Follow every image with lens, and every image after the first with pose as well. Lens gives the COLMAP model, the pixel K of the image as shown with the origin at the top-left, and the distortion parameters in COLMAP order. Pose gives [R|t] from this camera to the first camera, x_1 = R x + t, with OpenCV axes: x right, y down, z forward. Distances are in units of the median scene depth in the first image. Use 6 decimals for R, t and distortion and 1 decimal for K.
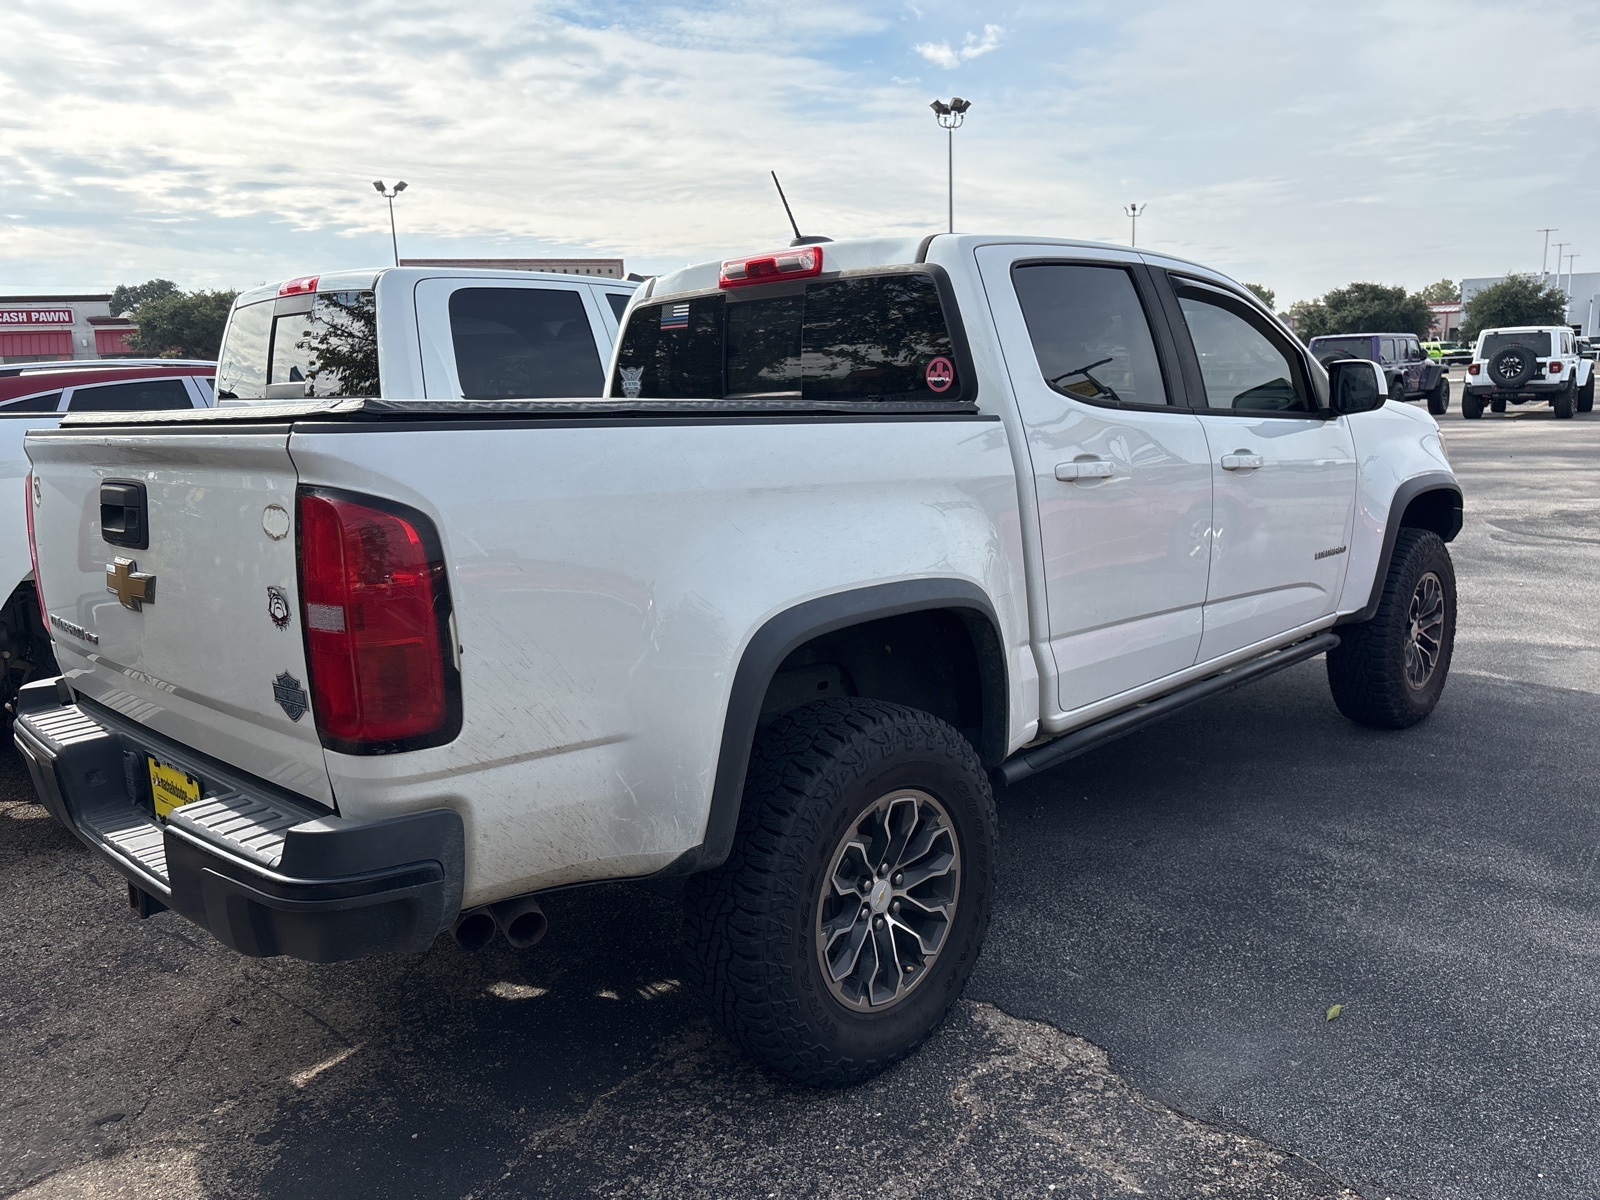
lens RADIAL K [[1194.1, 0, 804.2], [0, 1194.1, 589.1], [0, 0, 1]] dist [0.028555, 0.004723]
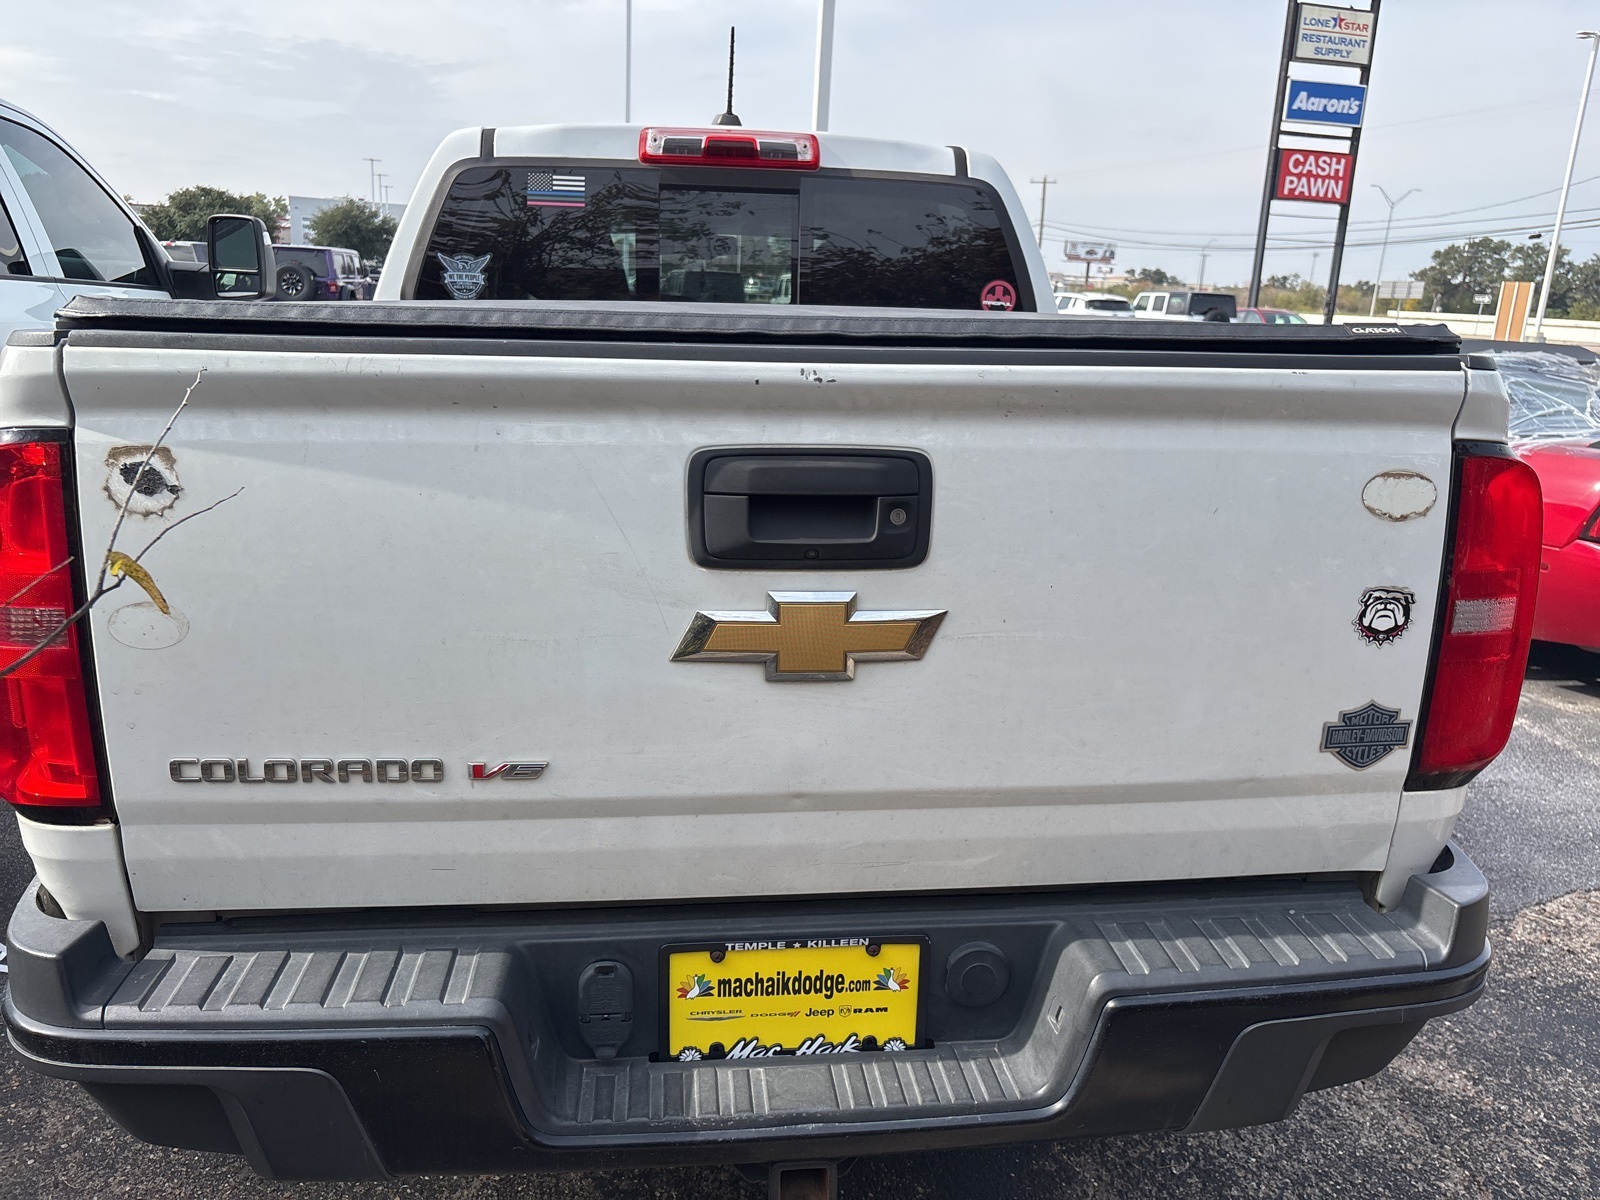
lens RADIAL K [[1194.1, 0, 804.2], [0, 1194.1, 589.1], [0, 0, 1]] dist [0.028555, 0.004723]
pose [[0.634733, -0.133629, 0.761090, -0.676030], [0.079022, 0.990995, 0.108091, -0.059064], [-0.768680, -0.008466, 0.639577, 0.458146]]
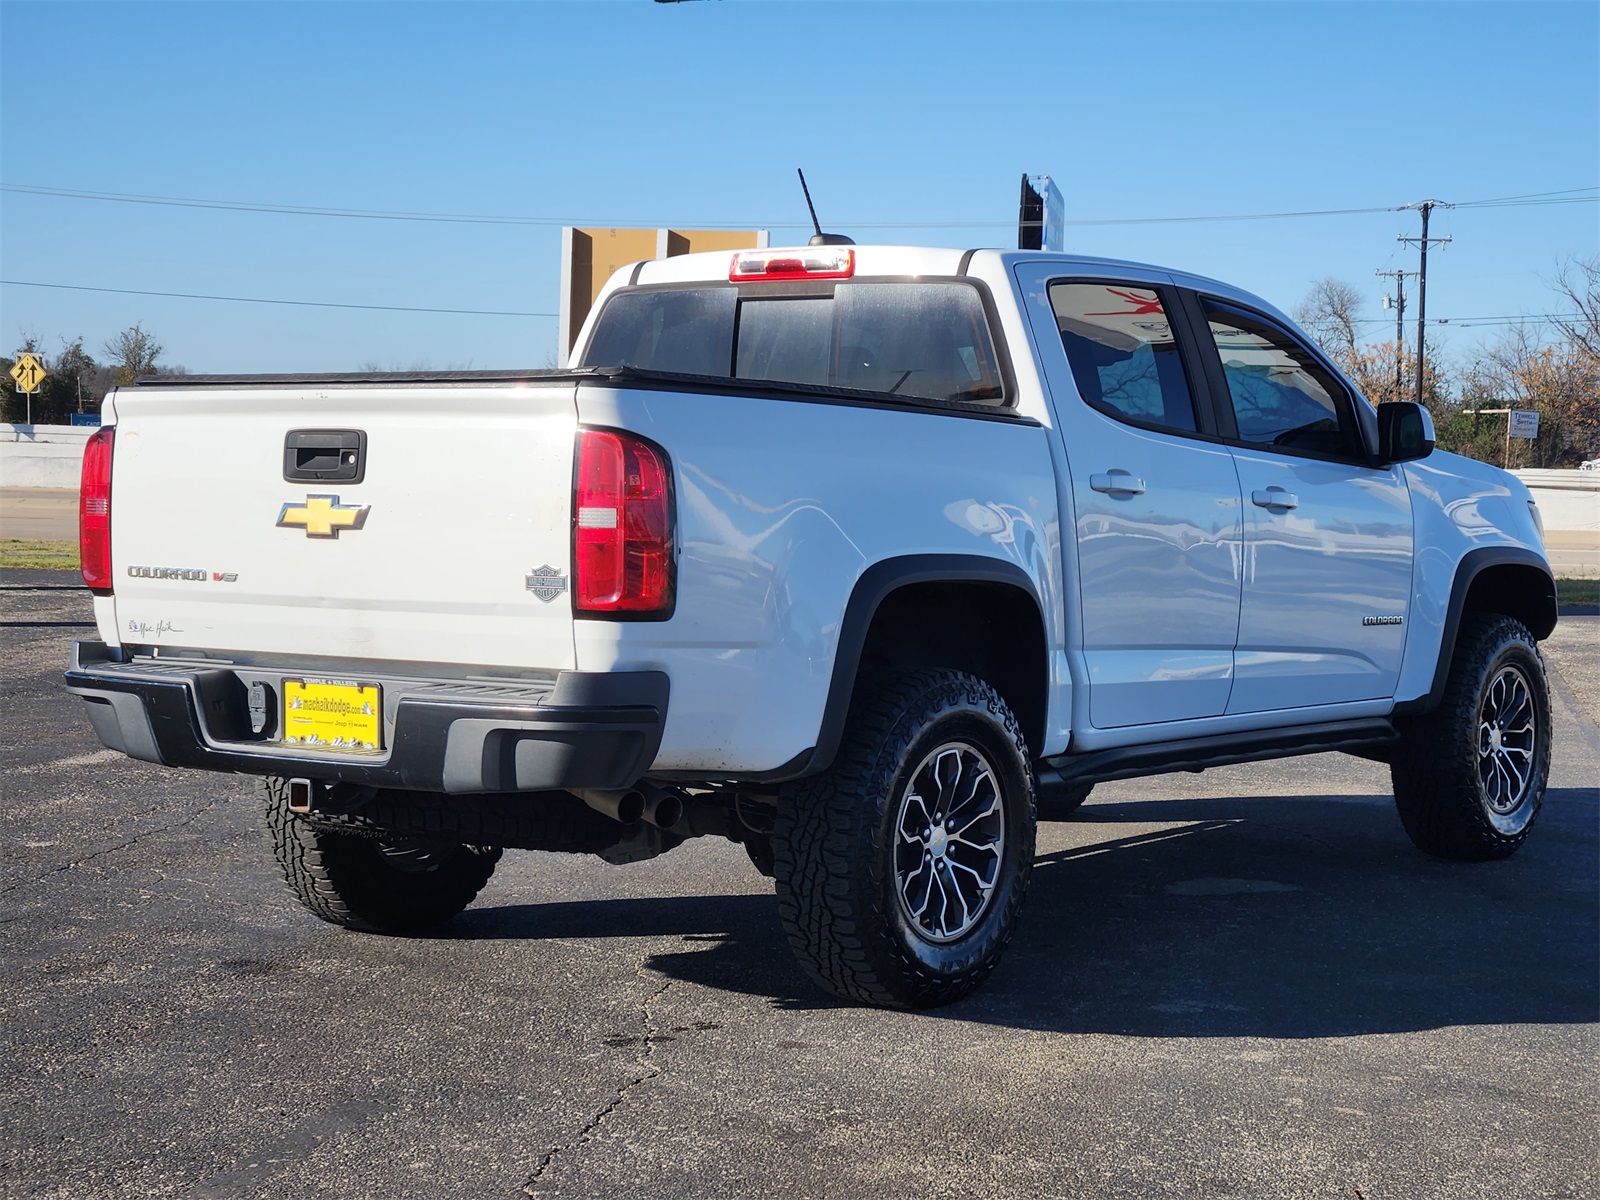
lens RADIAL K [[2989.0, 0, 827.2], [0, 2989.0, 573.1], [0, 0, 1]] dist [-0.632274, 9.024327]
pose [[0.986989, 0.043332, 0.154838, -0.362668], [-0.022361, 0.990635, -0.134692, 0.294329], [-0.159224, 0.129477, 0.978715, -1.298489]]
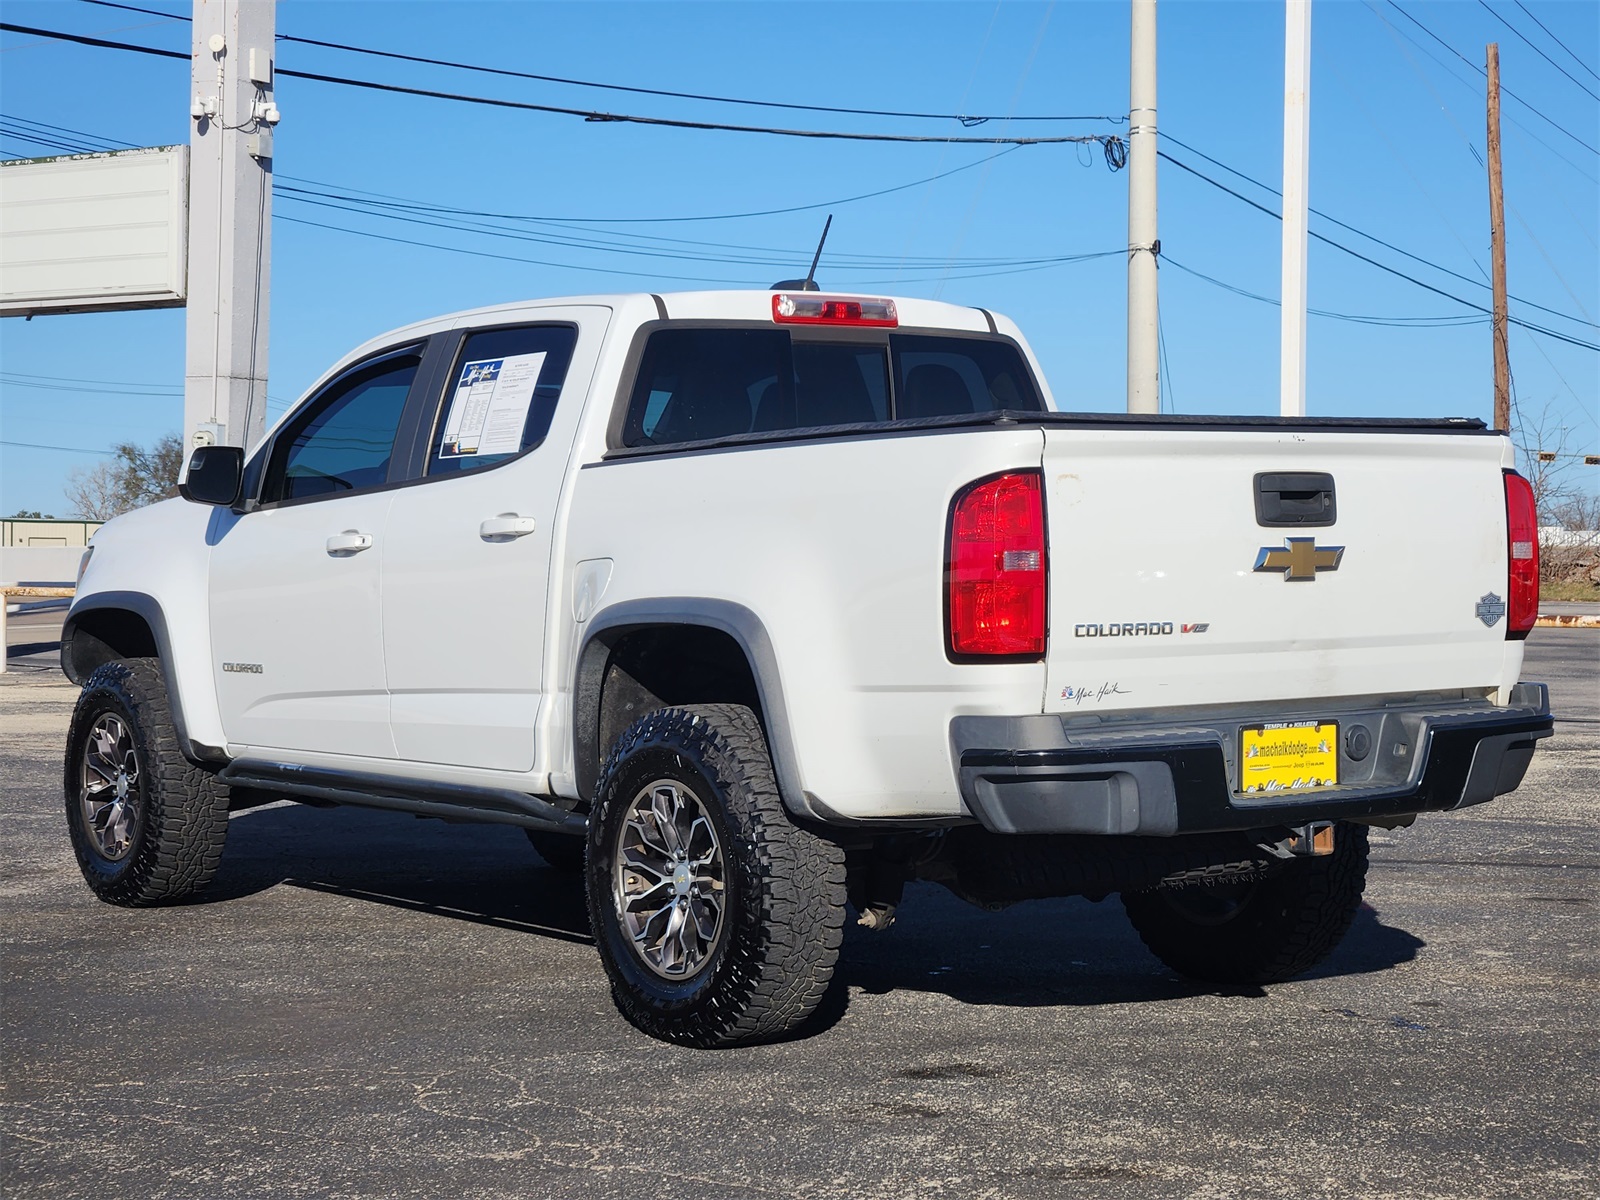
lens RADIAL K [[2989.0, 0, 827.2], [0, 2989.0, 573.1], [0, 0, 1]] dist [-0.632274, 9.024327]
pose [[0.181609, 0.021321, 0.983140, -2.402508], [0.166462, 0.984670, -0.052103, 0.056530], [-0.969179, 0.173118, 0.175276, 0.656801]]
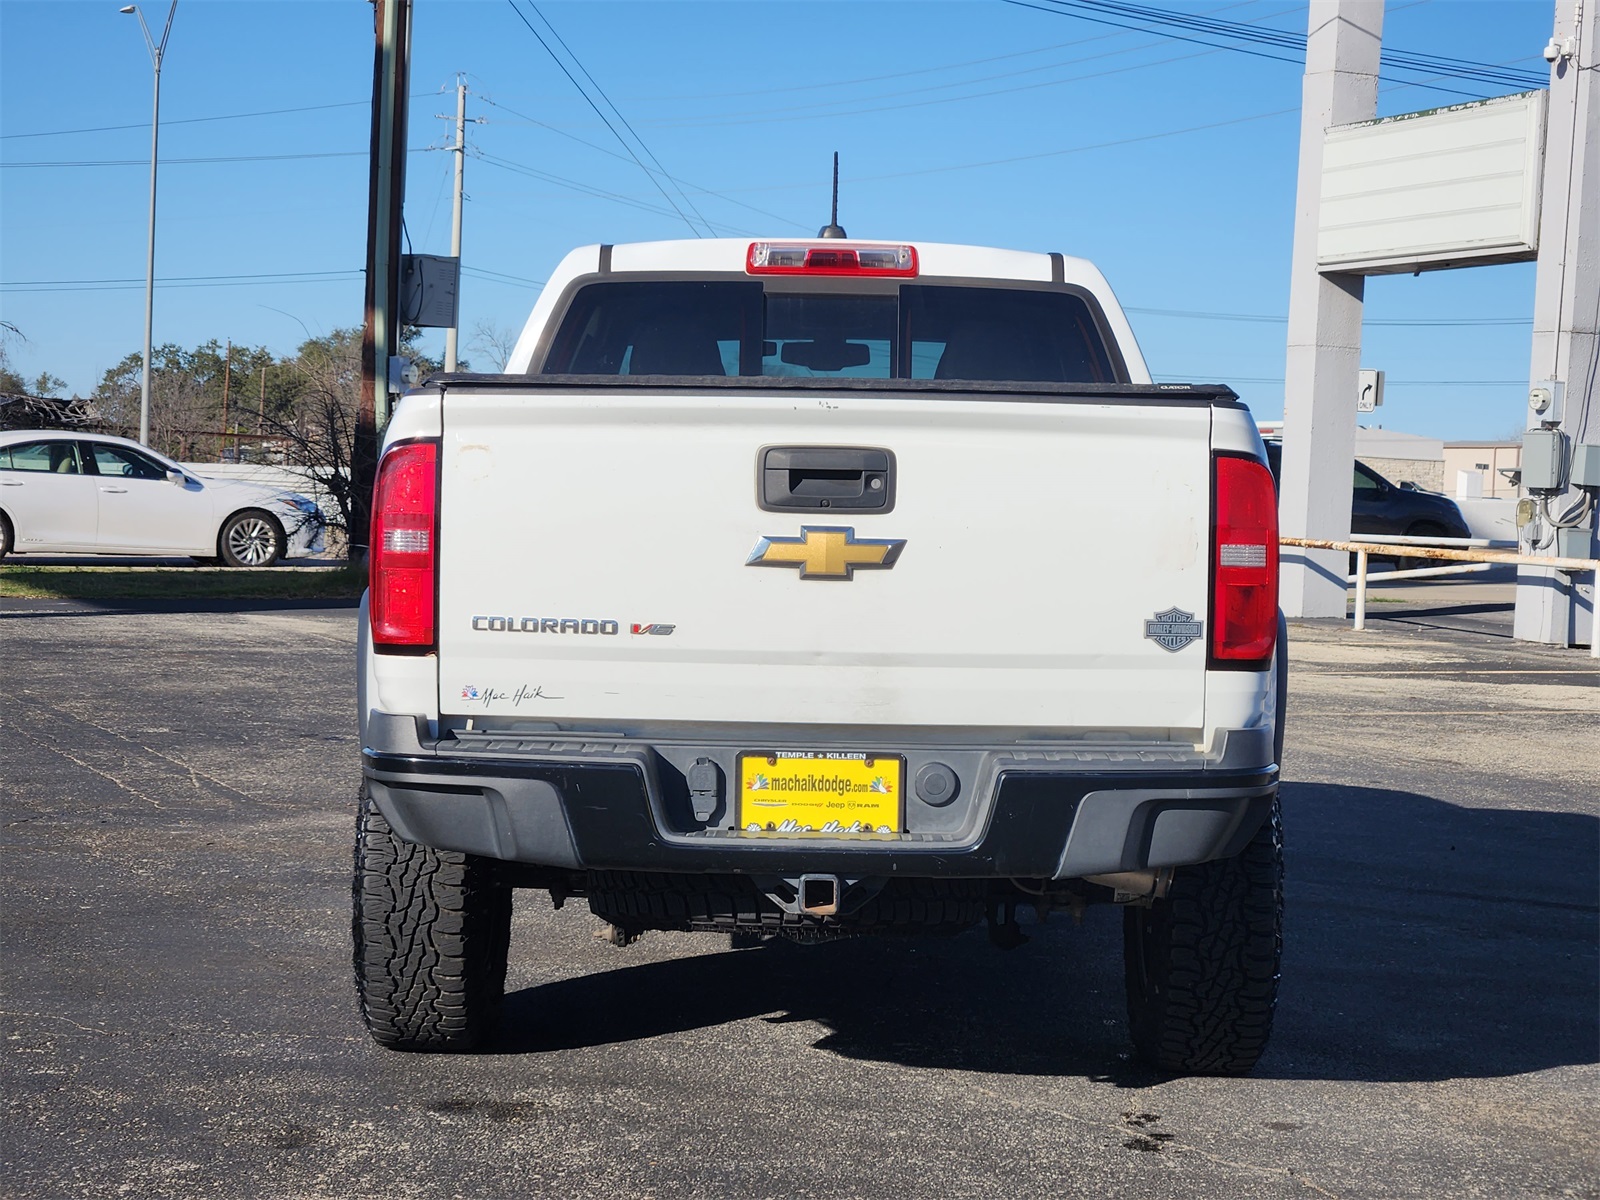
lens RADIAL K [[2989.0, 0, 827.2], [0, 2989.0, 573.1], [0, 0, 1]] dist [-0.632274, 9.024327]
pose [[0.716200, 0.029443, 0.697274, -1.532418], [0.069205, 0.991189, -0.112937, 0.192263], [-0.694456, 0.129140, 0.707852, -0.462142]]
